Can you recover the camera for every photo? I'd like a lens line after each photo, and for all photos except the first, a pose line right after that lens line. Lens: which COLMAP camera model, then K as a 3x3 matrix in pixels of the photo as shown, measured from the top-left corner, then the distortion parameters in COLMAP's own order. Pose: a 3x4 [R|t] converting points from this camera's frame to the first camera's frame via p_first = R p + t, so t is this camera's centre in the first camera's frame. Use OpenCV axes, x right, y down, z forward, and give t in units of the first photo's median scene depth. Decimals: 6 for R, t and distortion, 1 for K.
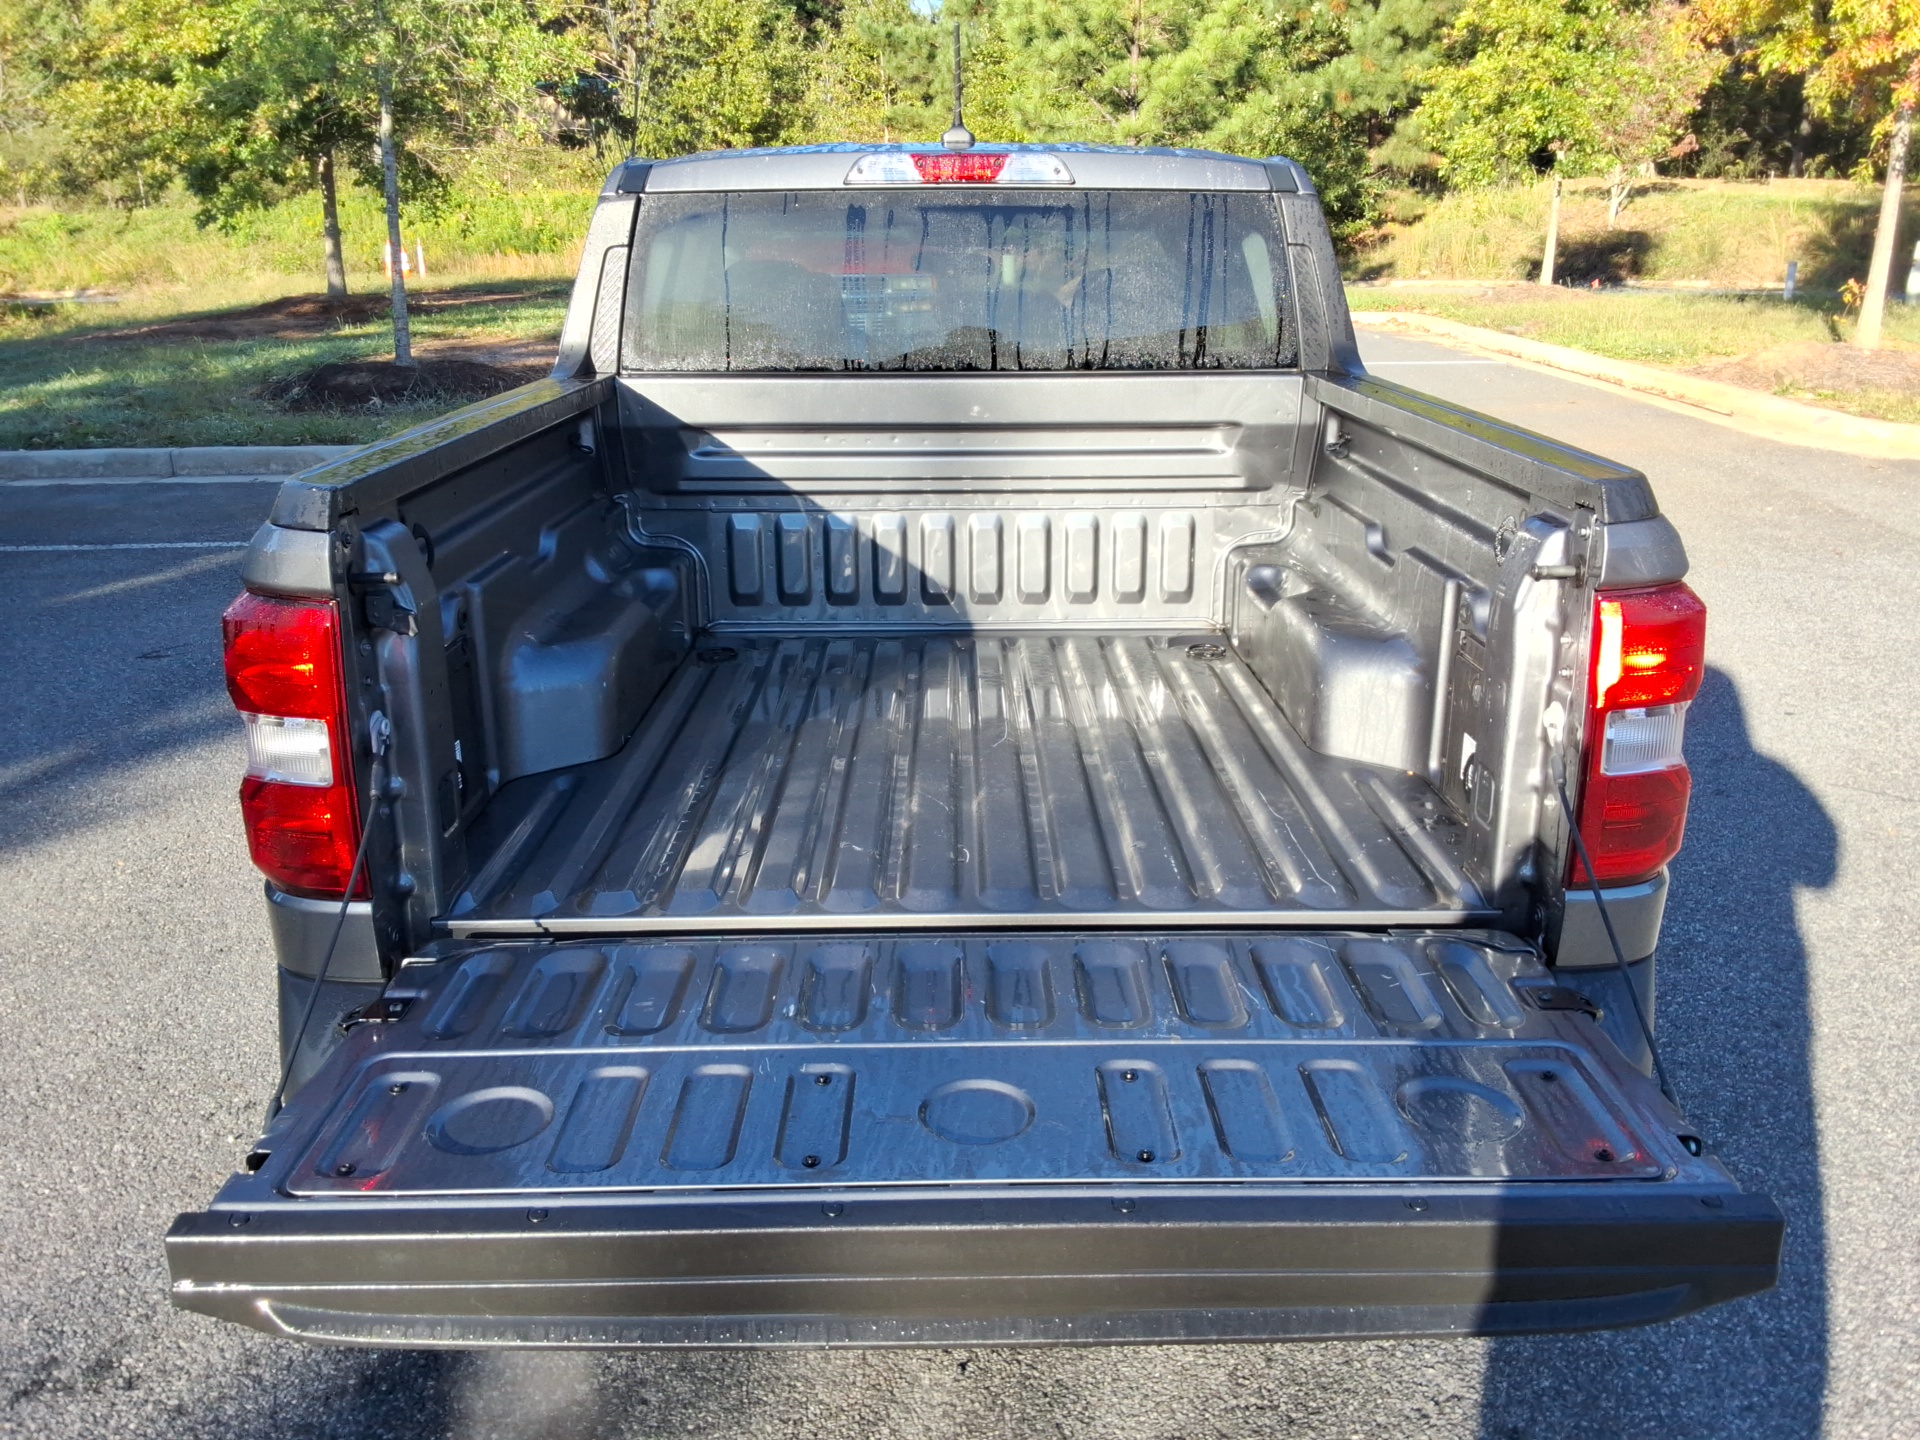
lens RADIAL K [[1557.1, 0, 975.1], [0, 1557.1, 713.7], [0, 0, 1]] dist [0.078103, -0.119931]
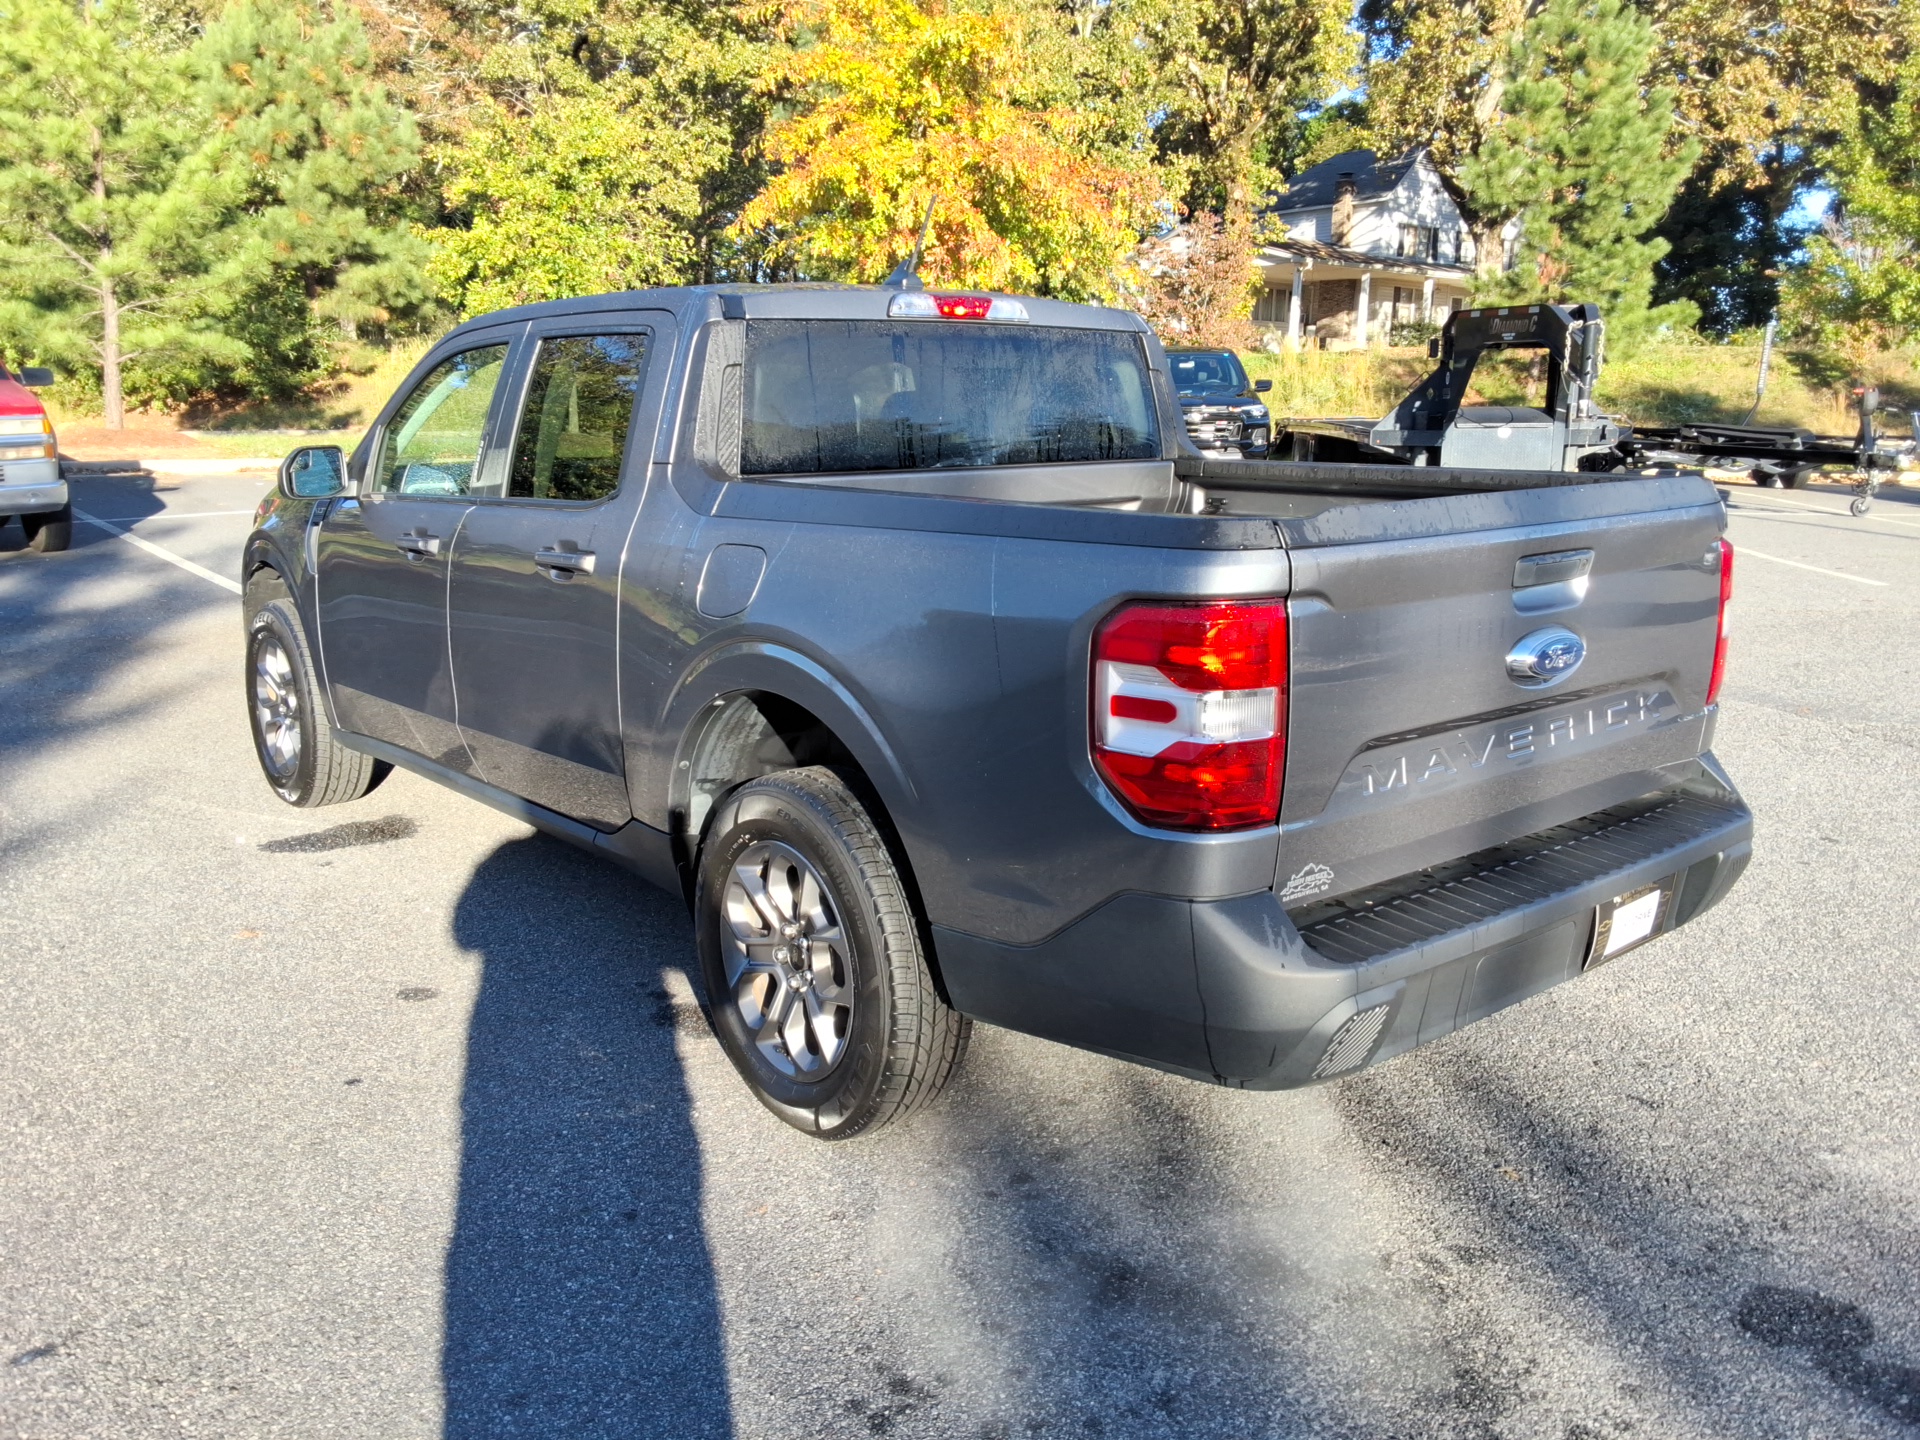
lens RADIAL K [[1557.1, 0, 975.1], [0, 1557.1, 713.7], [0, 0, 1]] dist [0.078103, -0.119931]
pose [[0.772372, -0.125059, 0.622737, -0.141748], [0.181869, 0.982919, -0.028179, 0.001470], [-0.608576, 0.135021, 0.781924, 0.010662]]
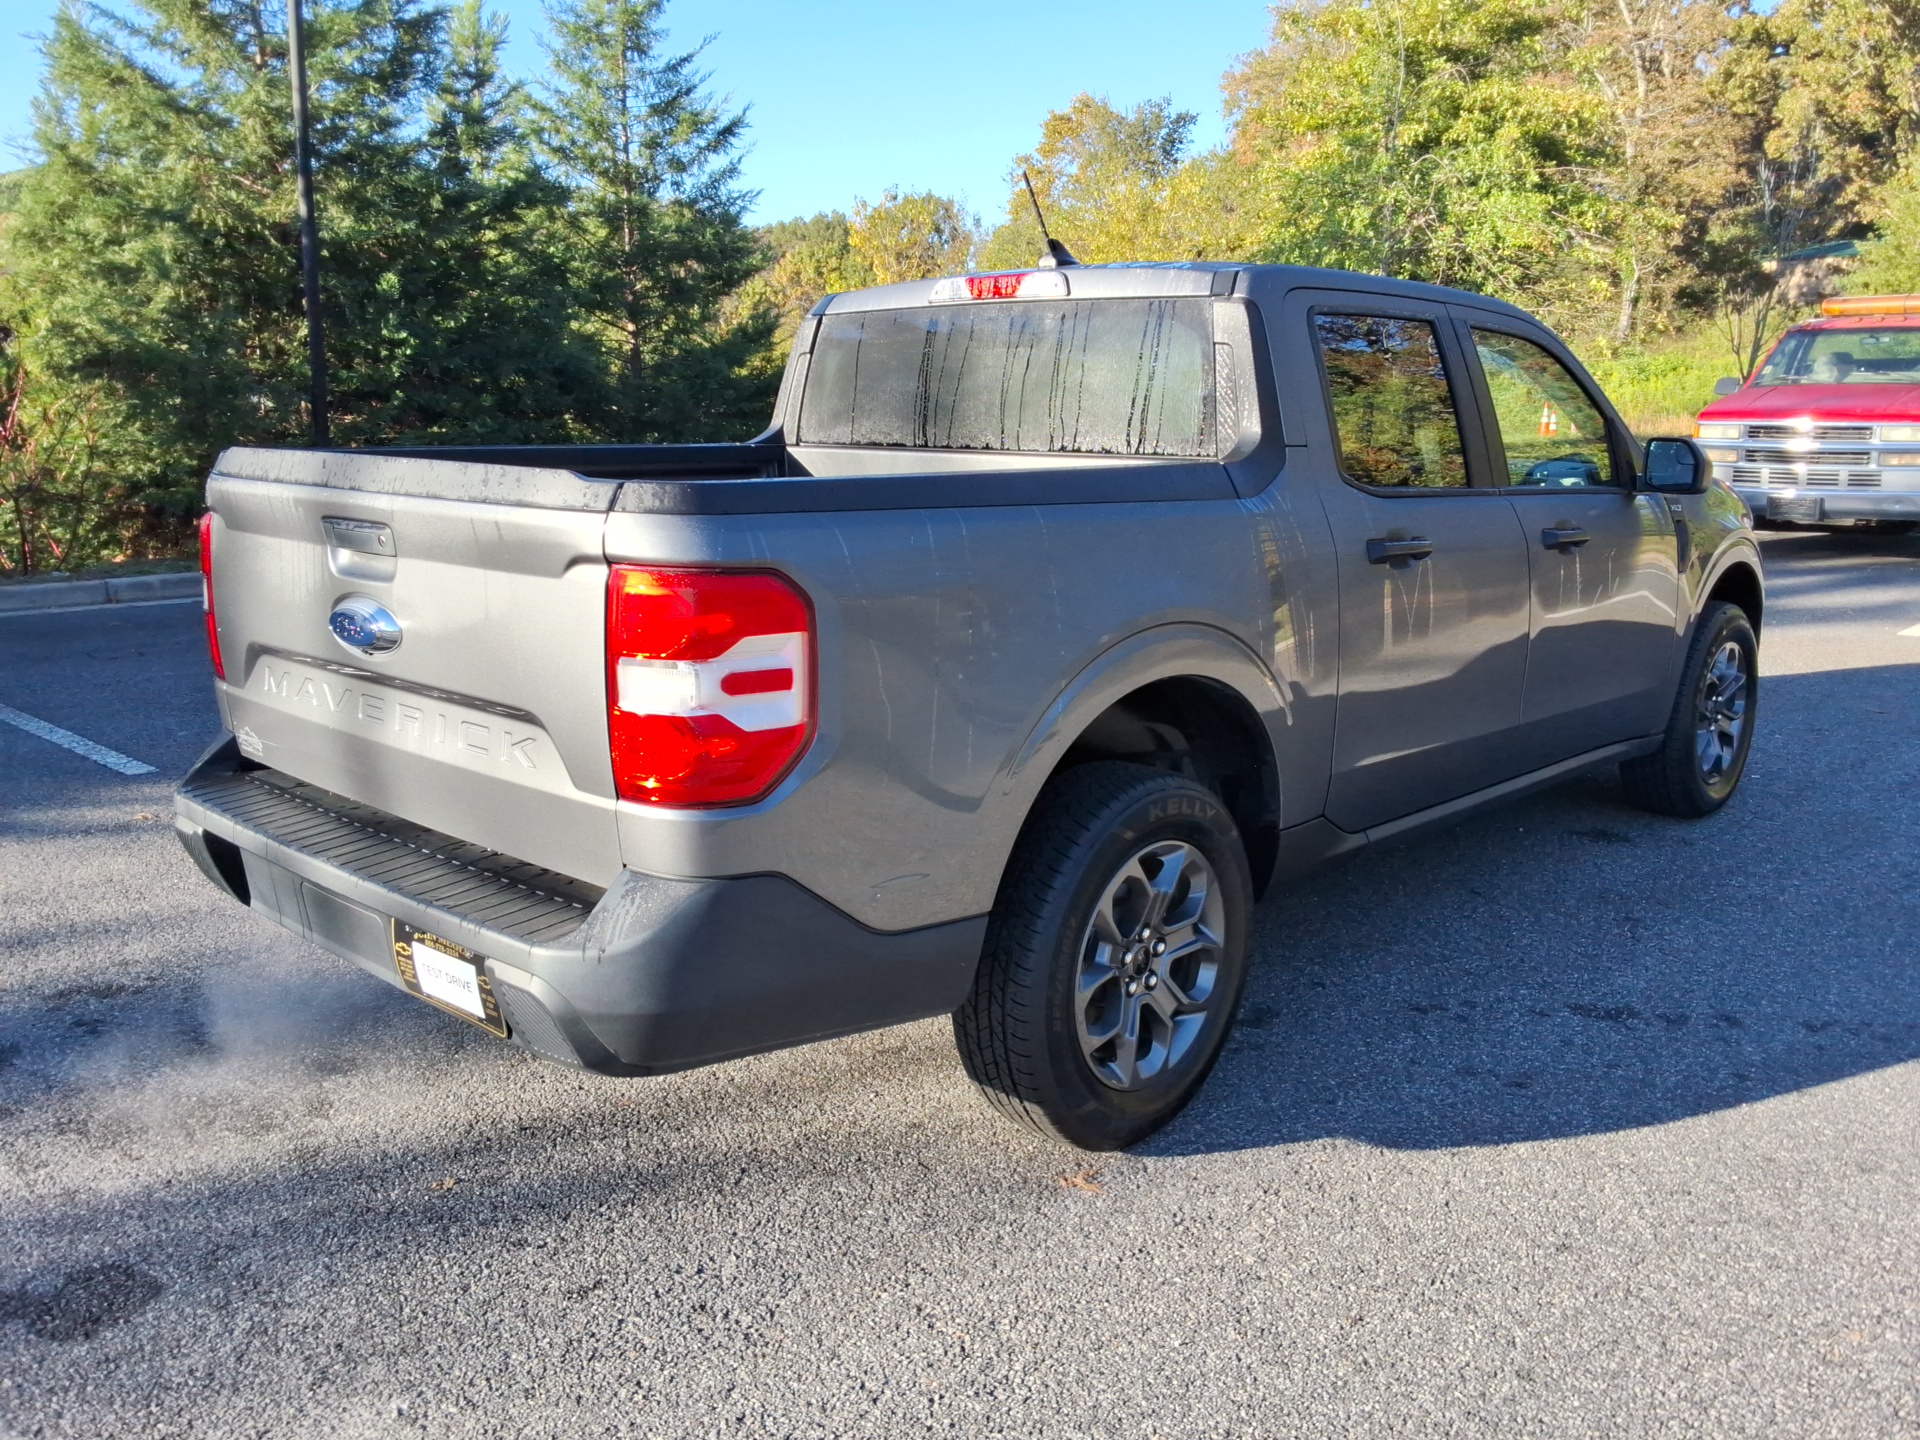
lens RADIAL K [[1557.1, 0, 975.1], [0, 1557.1, 713.7], [0, 0, 1]] dist [0.078103, -0.119931]
pose [[0.713722, 0.142566, -0.685767, 0.148046], [-0.210214, 0.977531, -0.015562, -0.000207], [0.668140, 0.155265, 0.727655, 0.026754]]
